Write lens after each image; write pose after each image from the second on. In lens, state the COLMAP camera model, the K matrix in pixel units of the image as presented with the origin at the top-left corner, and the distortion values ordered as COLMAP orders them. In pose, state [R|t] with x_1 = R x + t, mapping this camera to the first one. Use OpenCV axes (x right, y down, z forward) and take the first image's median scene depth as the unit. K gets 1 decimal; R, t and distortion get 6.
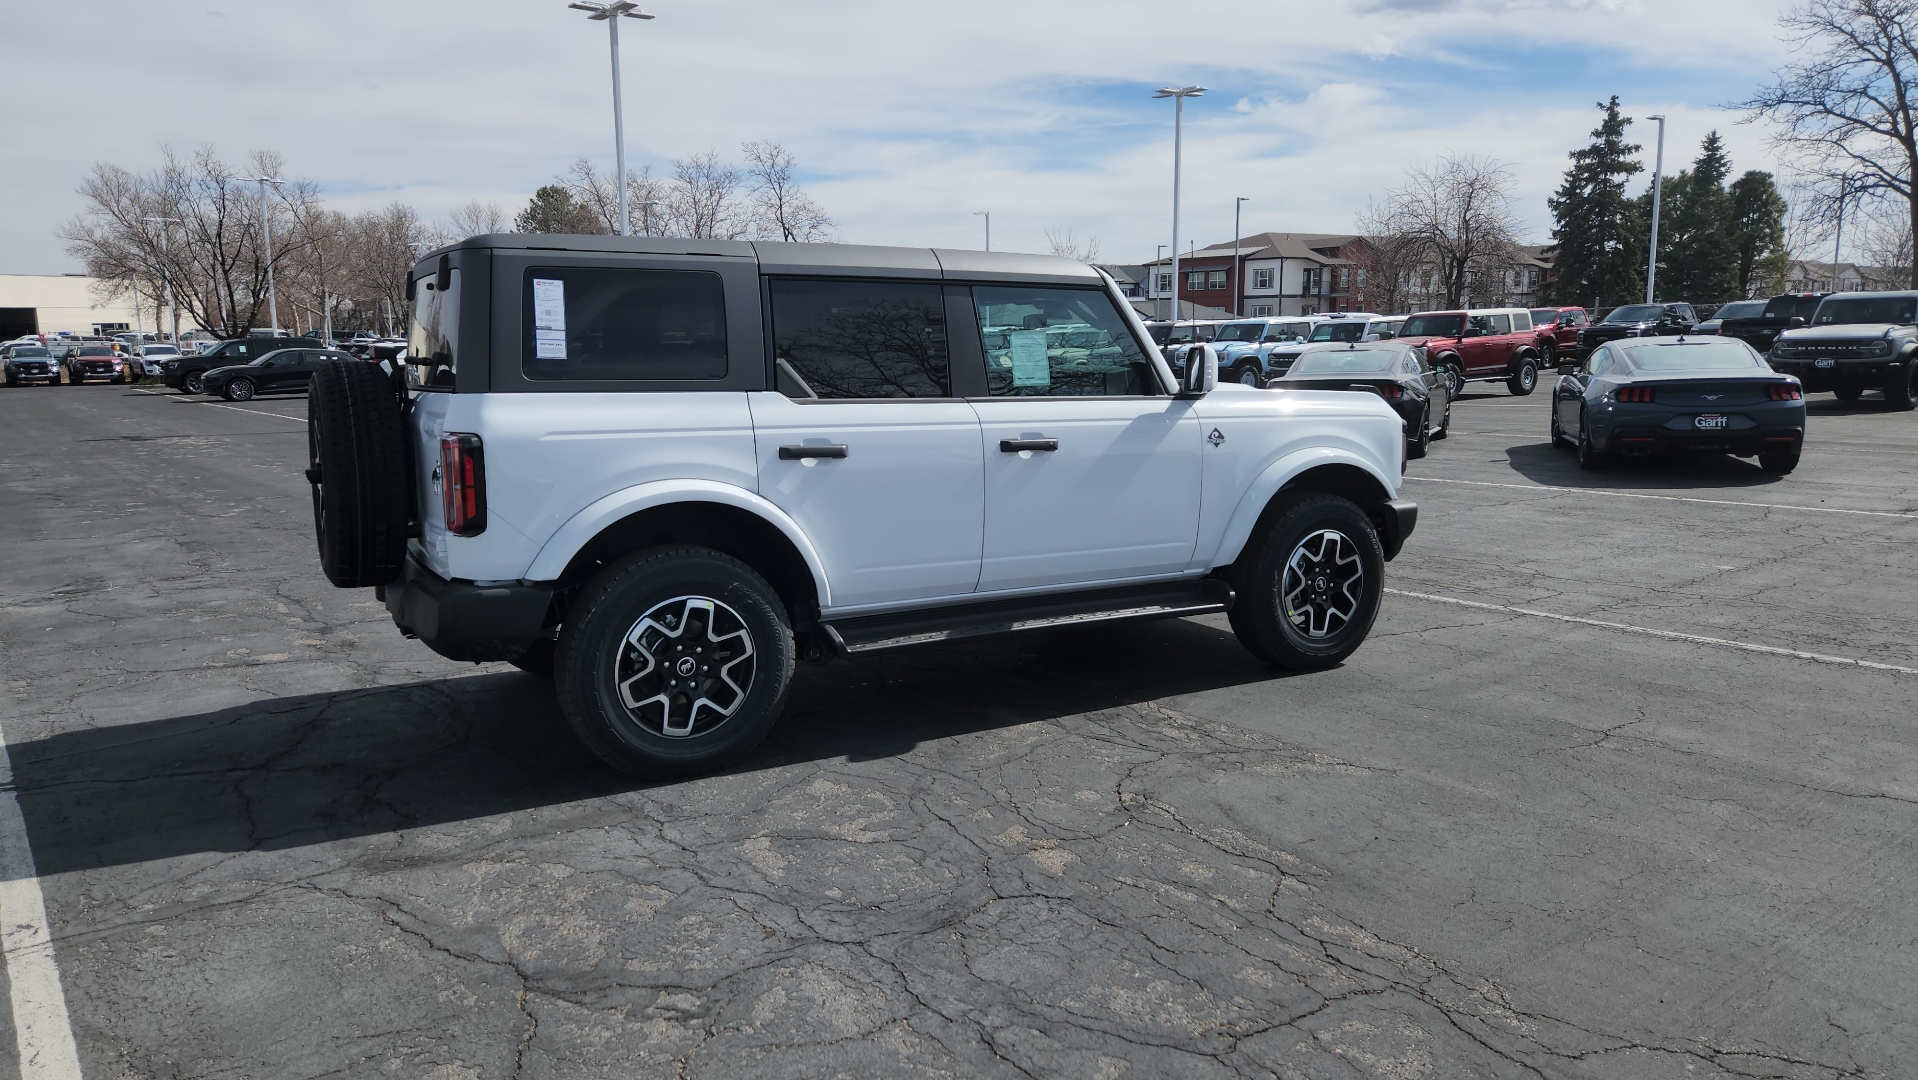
lens RADIAL K [[1283.4, 0, 917.5], [0, 1283.4, 517.8], [0, 0, 1]] dist [0.074070, -0.058553]
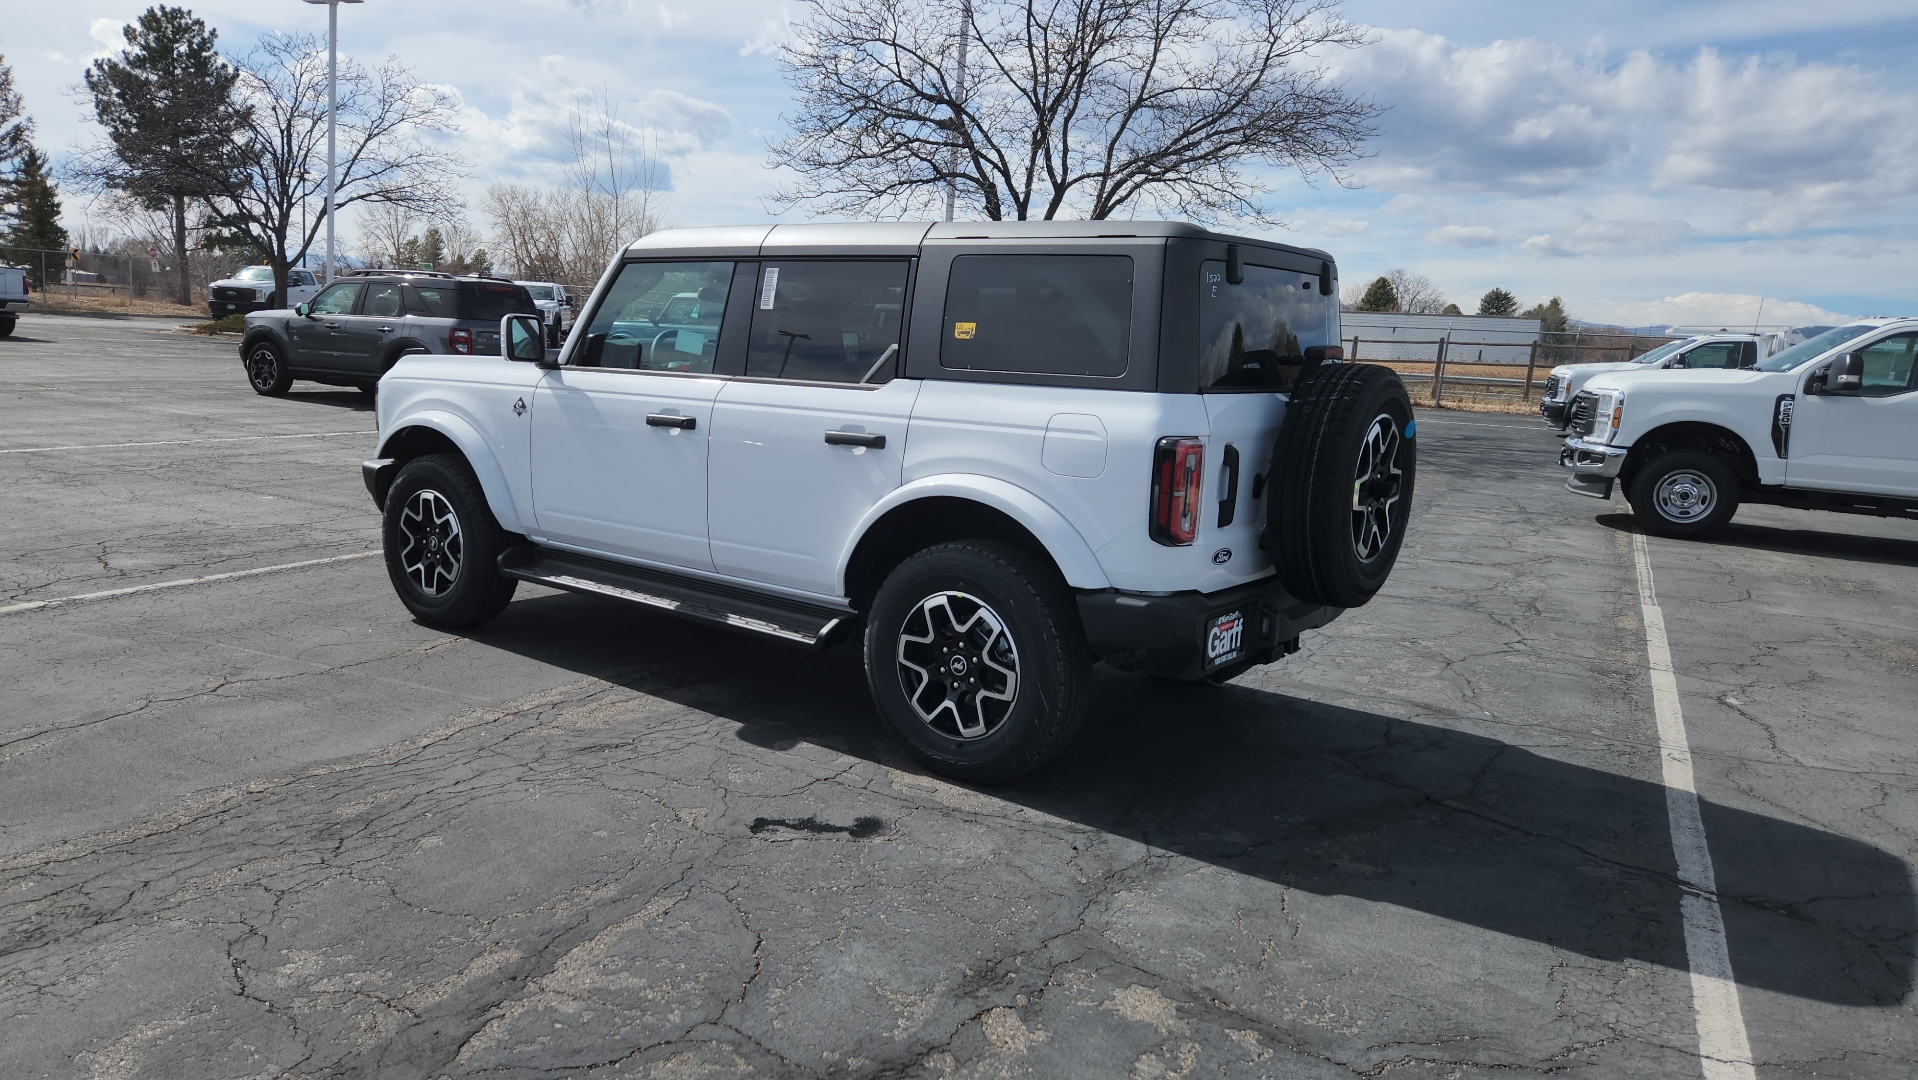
lens RADIAL K [[1282.6, 0, 929.2], [0, 1282.6, 523.1], [0, 0, 1]] dist [0.073316, -0.059057]
pose [[-0.425502, -0.143618, 0.893488, -1.167637], [0.070525, 0.979061, 0.190959, -0.210160], [-0.902205, 0.144267, -0.406464, 1.694646]]
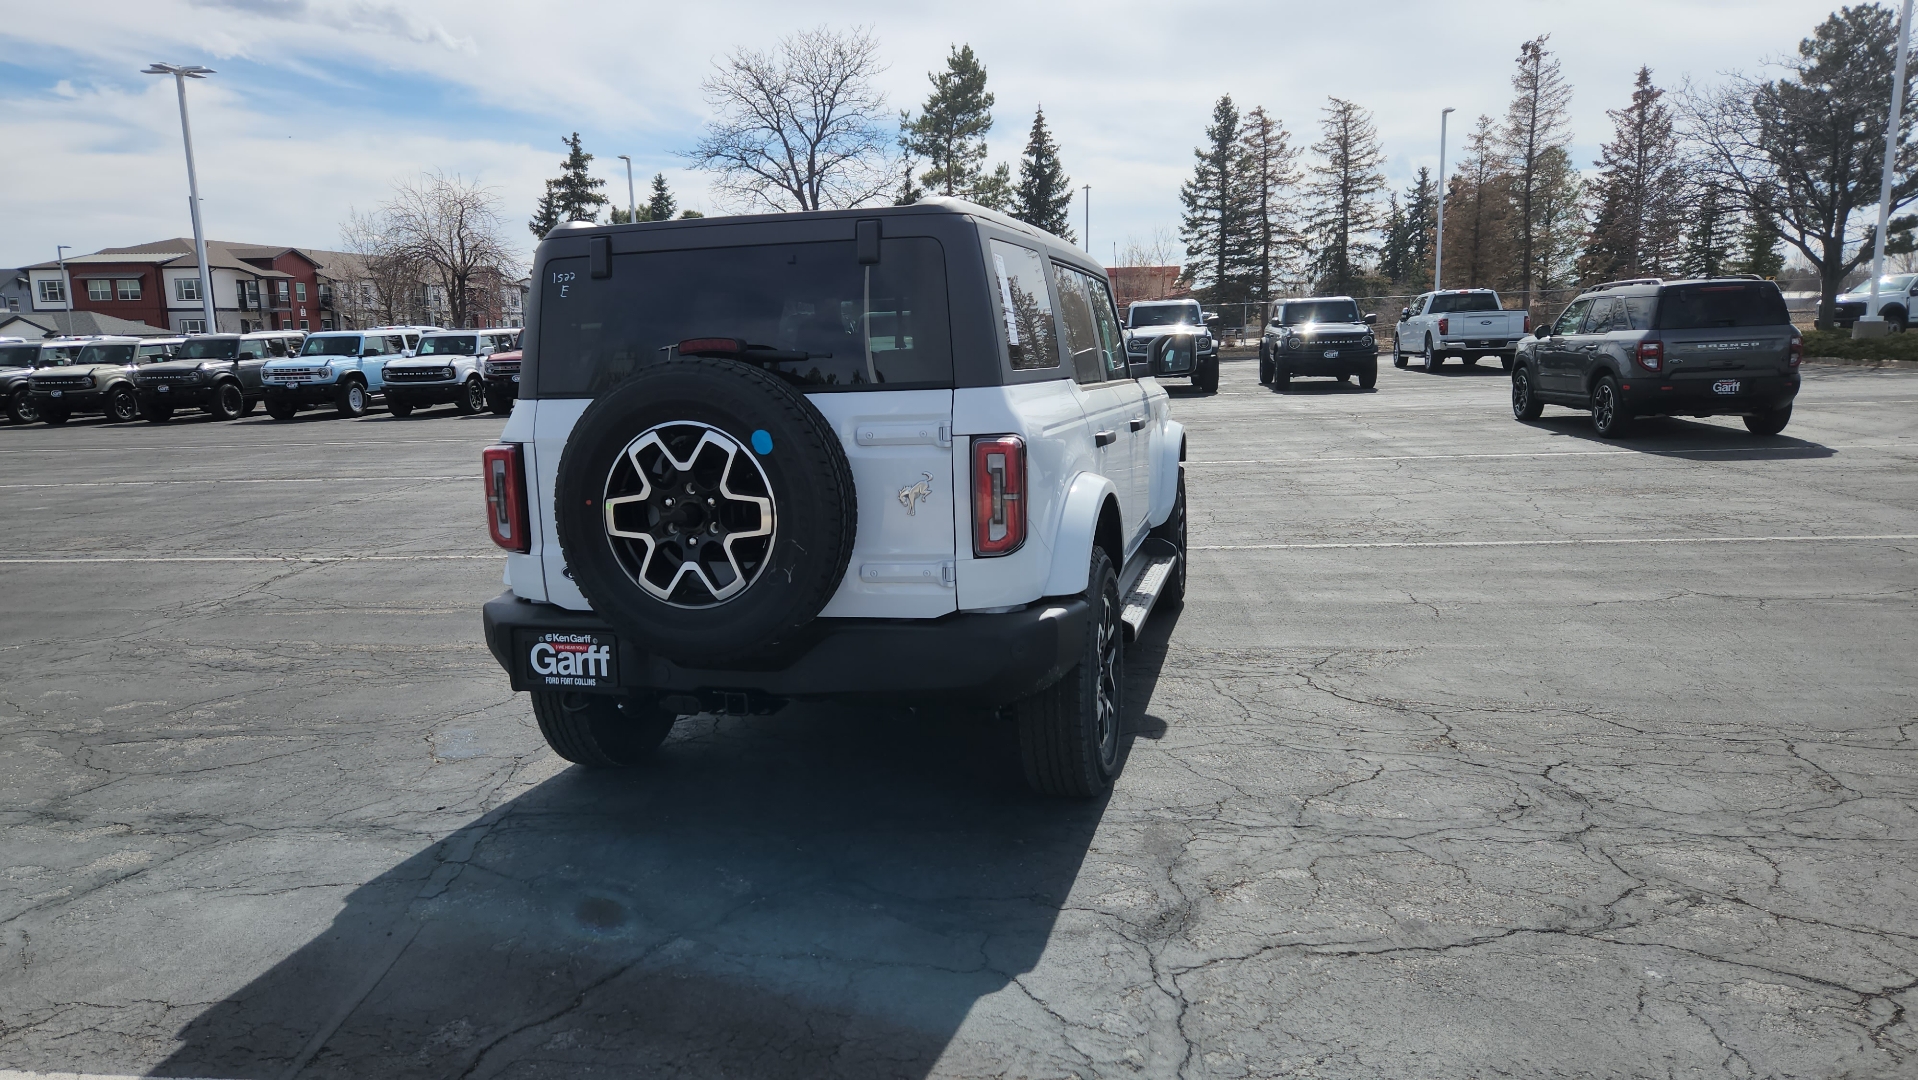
lens RADIAL K [[1283.4, 0, 910.7], [0, 1283.4, 542.0], [0, 0, 1]] dist [0.074070, -0.058553]
pose [[0.701930, -0.119642, 0.702126, -0.893396], [0.116376, 0.991808, 0.052661, -0.042109], [-0.702674, 0.044746, 0.710103, 0.407604]]
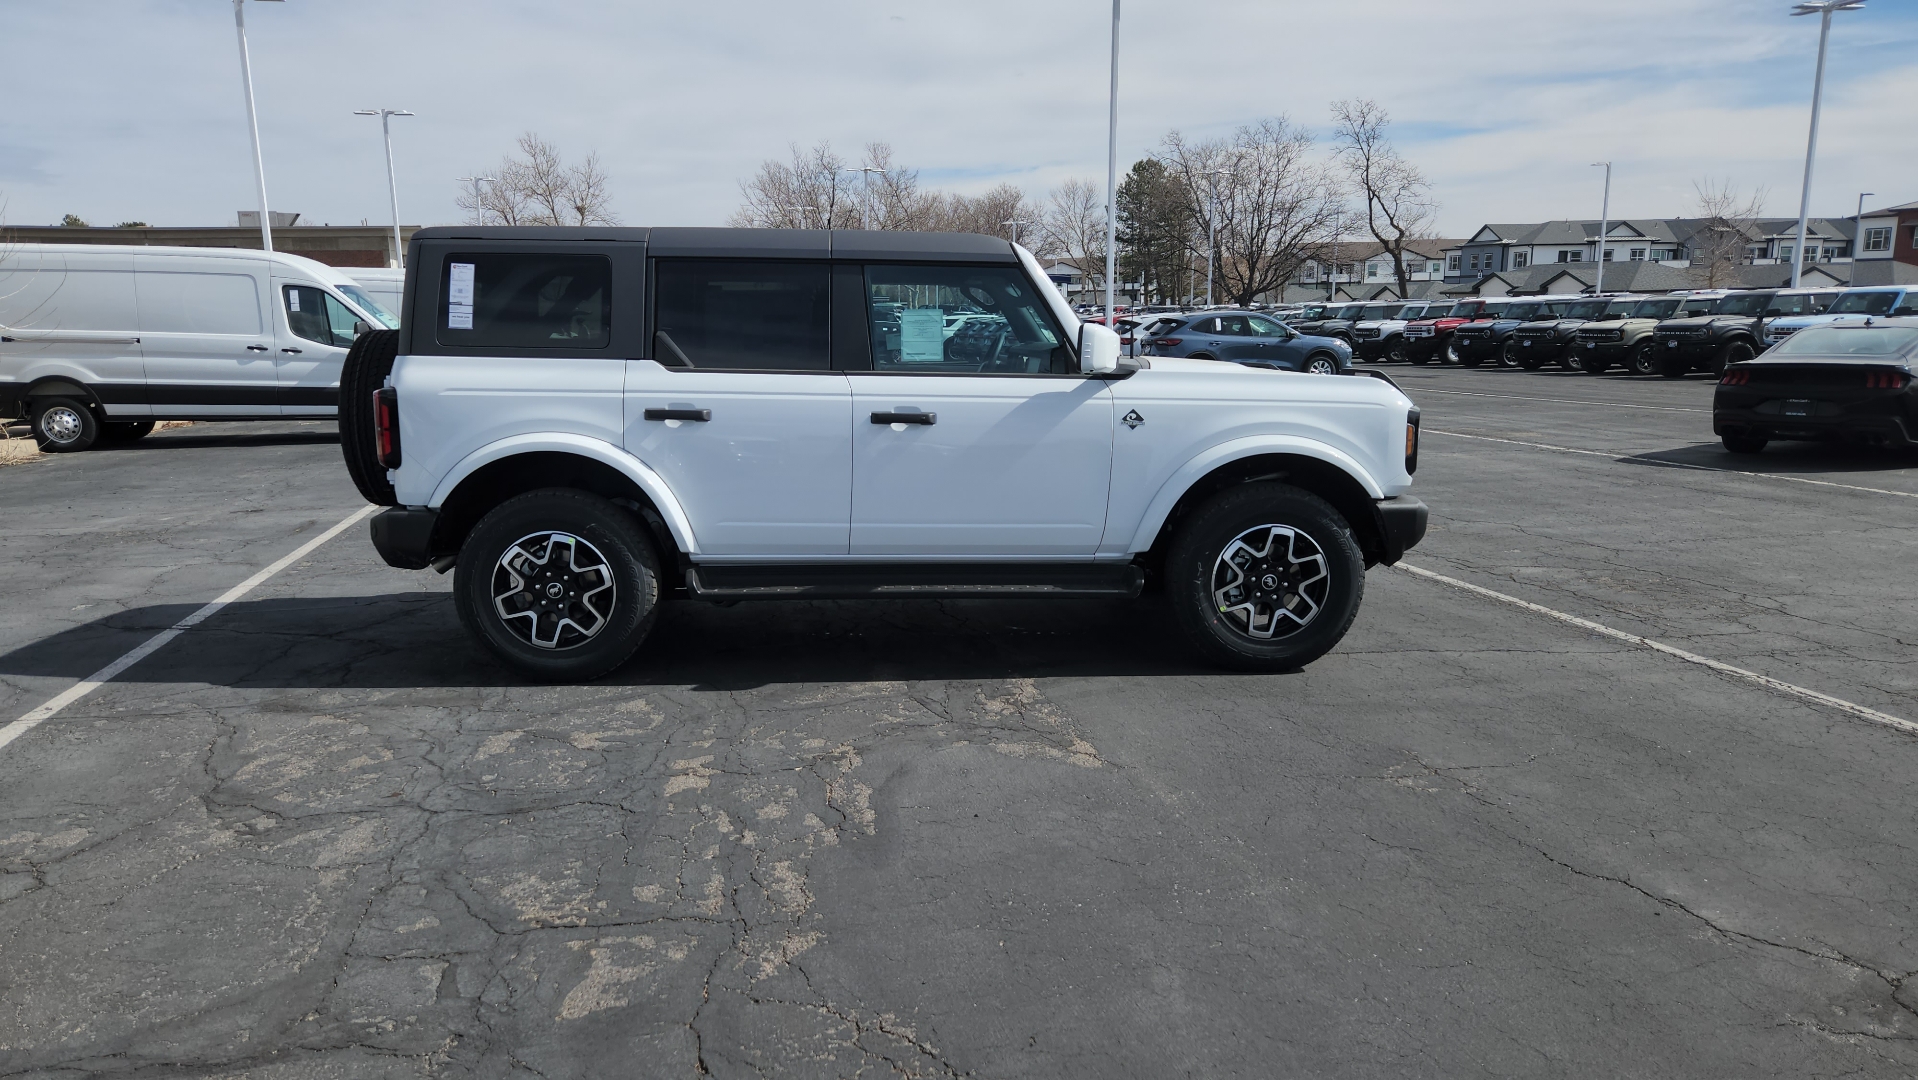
lens RADIAL K [[1283.4, 0, 927.0], [0, 1283.4, 540.2], [0, 0, 1]] dist [0.074070, -0.058553]
pose [[0.900274, 0.080714, -0.427775, 0.614489], [-0.064279, 0.996537, 0.052750, -0.015480], [0.430552, -0.019992, 0.902345, 0.067657]]
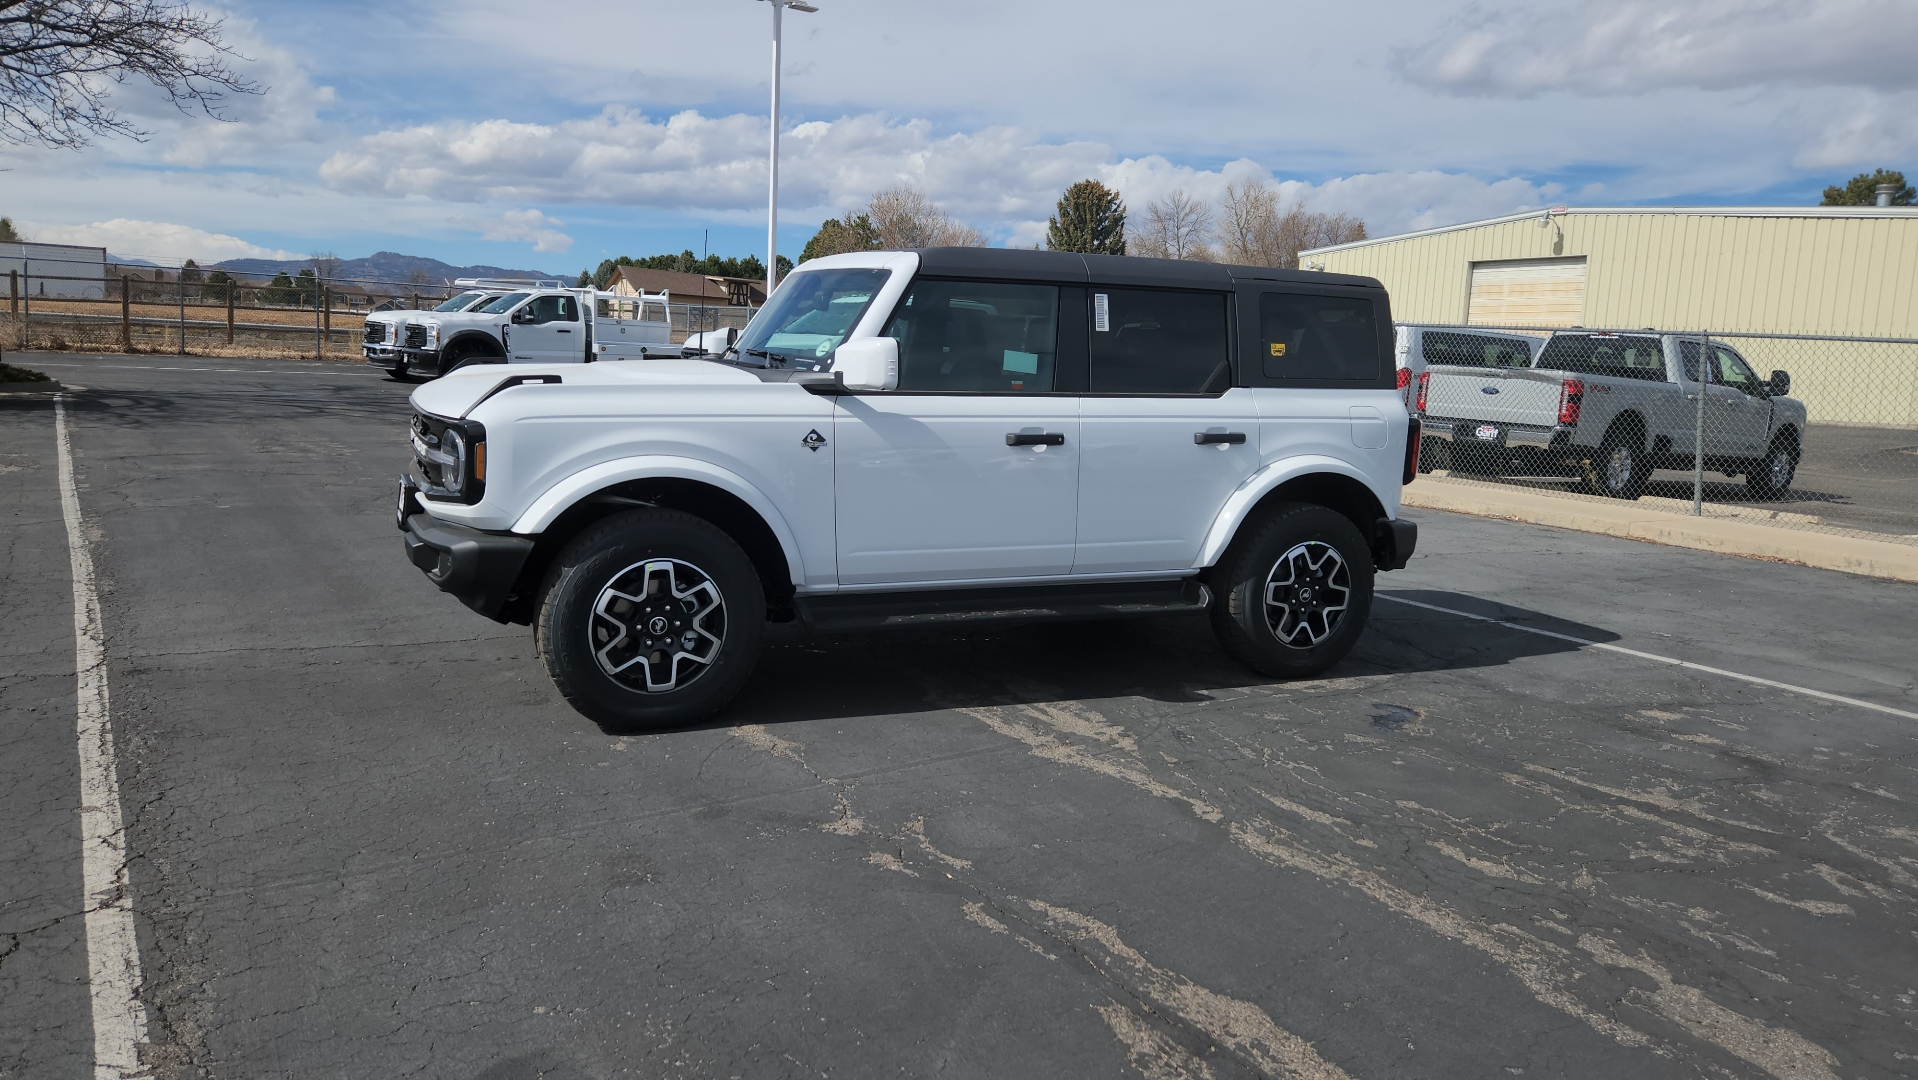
lens RADIAL K [[1283.4, 0, 926.7], [0, 1283.4, 509.3], [0, 0, 1]] dist [0.074070, -0.058553]
pose [[-0.997234, -0.046582, 0.057916, -0.060014], [-0.030268, 0.966213, 0.255963, -0.329613], [-0.067883, 0.253502, -0.964950, 2.553941]]
